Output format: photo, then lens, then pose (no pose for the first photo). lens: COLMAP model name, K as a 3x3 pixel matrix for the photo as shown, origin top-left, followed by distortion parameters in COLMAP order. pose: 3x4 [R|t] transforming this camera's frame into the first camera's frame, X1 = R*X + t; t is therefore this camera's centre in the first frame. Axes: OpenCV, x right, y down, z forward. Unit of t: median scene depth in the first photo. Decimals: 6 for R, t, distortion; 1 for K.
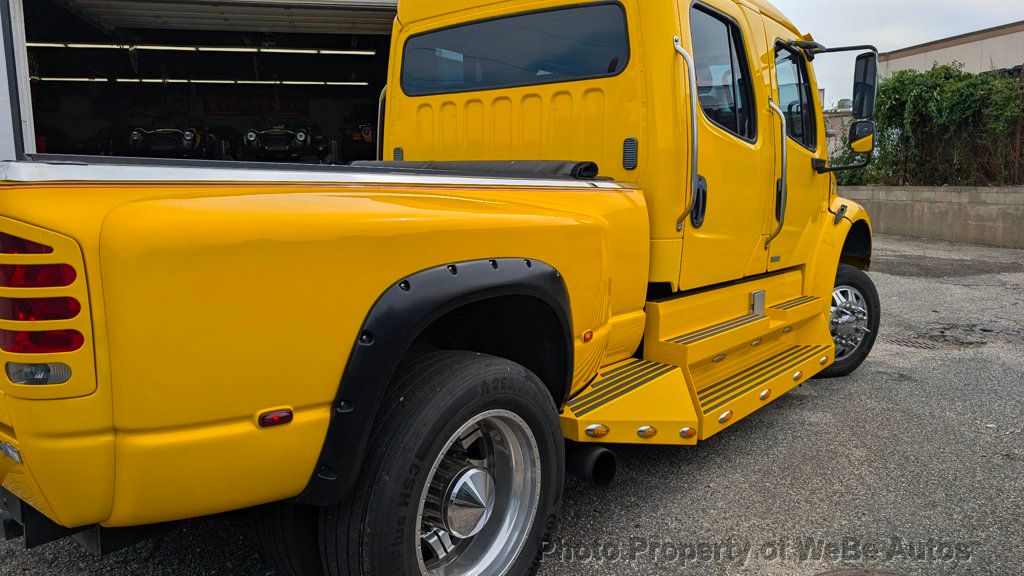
lens RADIAL K [[734.5, 0, 505.8], [0, 734.5, 291.4], [0, 0, 1]] dist [0.001509, 0.009600]
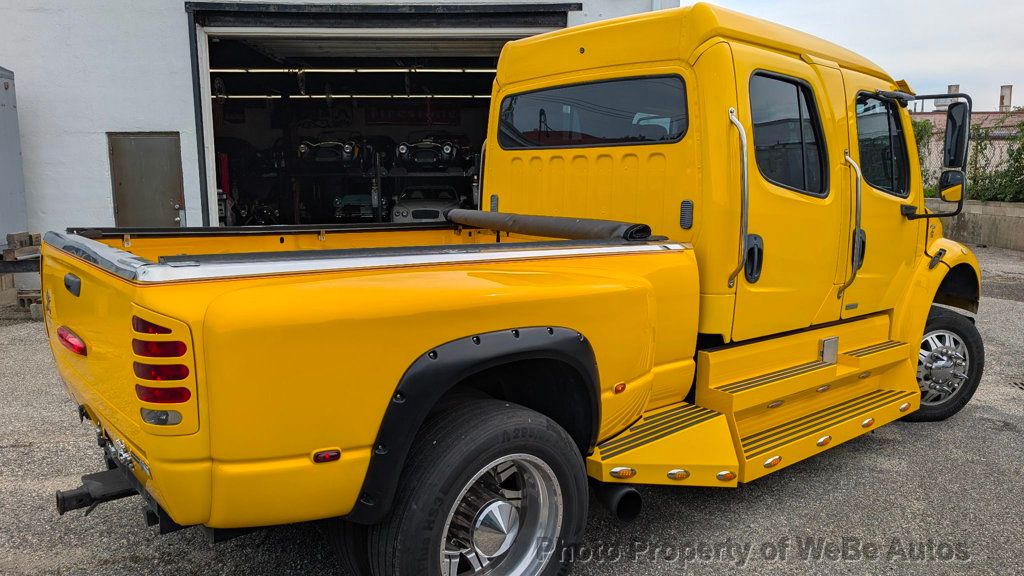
lens RADIAL K [[734.5, 0, 518.0], [0, 734.5, 291.8], [0, 0, 1]] dist [0.001509, 0.009600]
pose [[0.981731, 0.033447, -0.187310, 0.133775], [-0.032743, 0.999440, 0.006849, -0.073300], [0.187434, -0.000591, 0.982277, -0.116719]]
